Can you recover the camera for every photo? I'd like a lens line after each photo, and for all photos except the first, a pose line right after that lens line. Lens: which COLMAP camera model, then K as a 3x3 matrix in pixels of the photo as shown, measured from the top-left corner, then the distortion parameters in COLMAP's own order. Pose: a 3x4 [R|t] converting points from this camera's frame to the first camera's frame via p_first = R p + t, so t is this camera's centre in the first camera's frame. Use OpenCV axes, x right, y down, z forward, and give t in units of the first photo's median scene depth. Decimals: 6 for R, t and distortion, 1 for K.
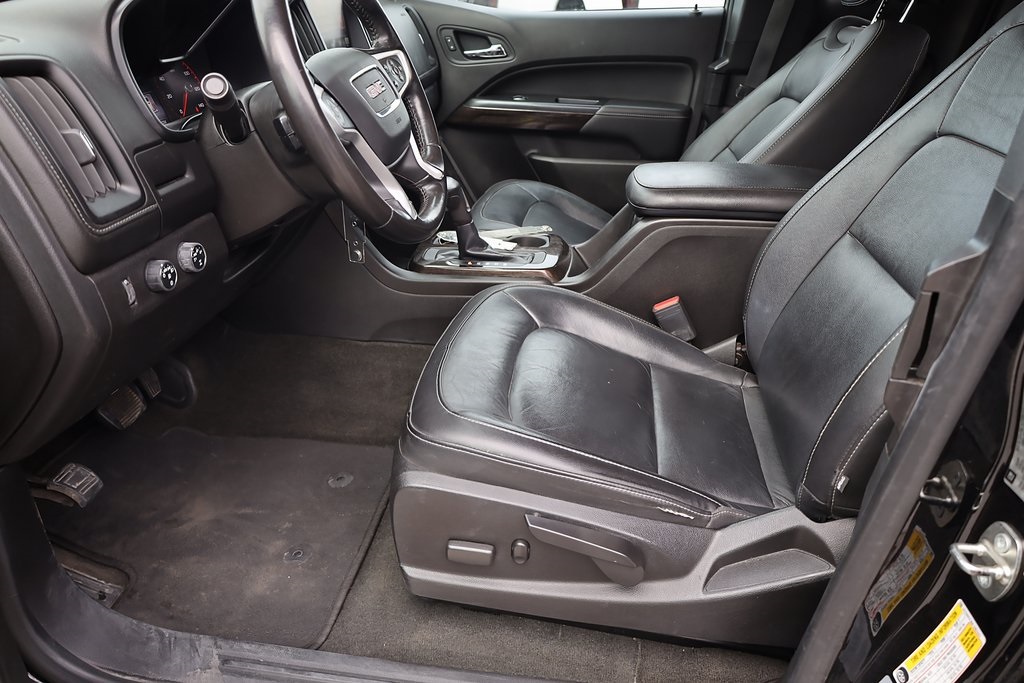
lens RADIAL K [[696.4, 0, 513.6], [0, 696.4, 353.8], [0, 0, 1]] dist [-0.028451, 0.000094]
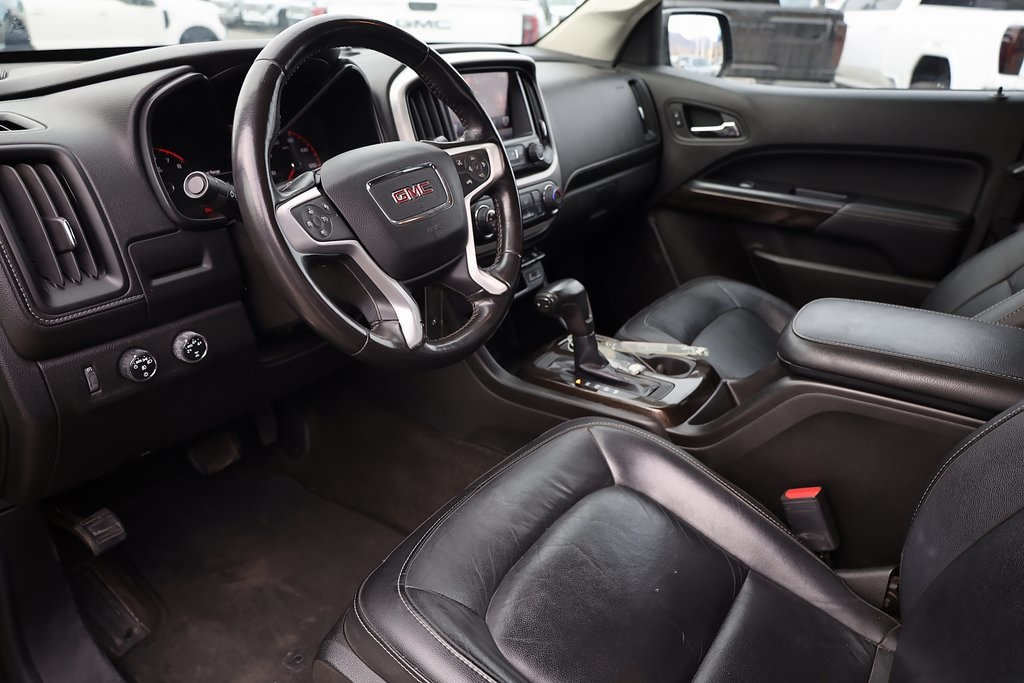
lens RADIAL K [[701.1, 0, 513.8], [0, 701.1, 345.3], [0, 0, 1]] dist [-0.011124, -0.001729]
pose [[0.892784, 0.184291, -0.411064, 0.227808], [-0.214209, 0.976401, -0.027493, -0.141540], [0.396297, 0.112599, 0.911192, 0.190733]]
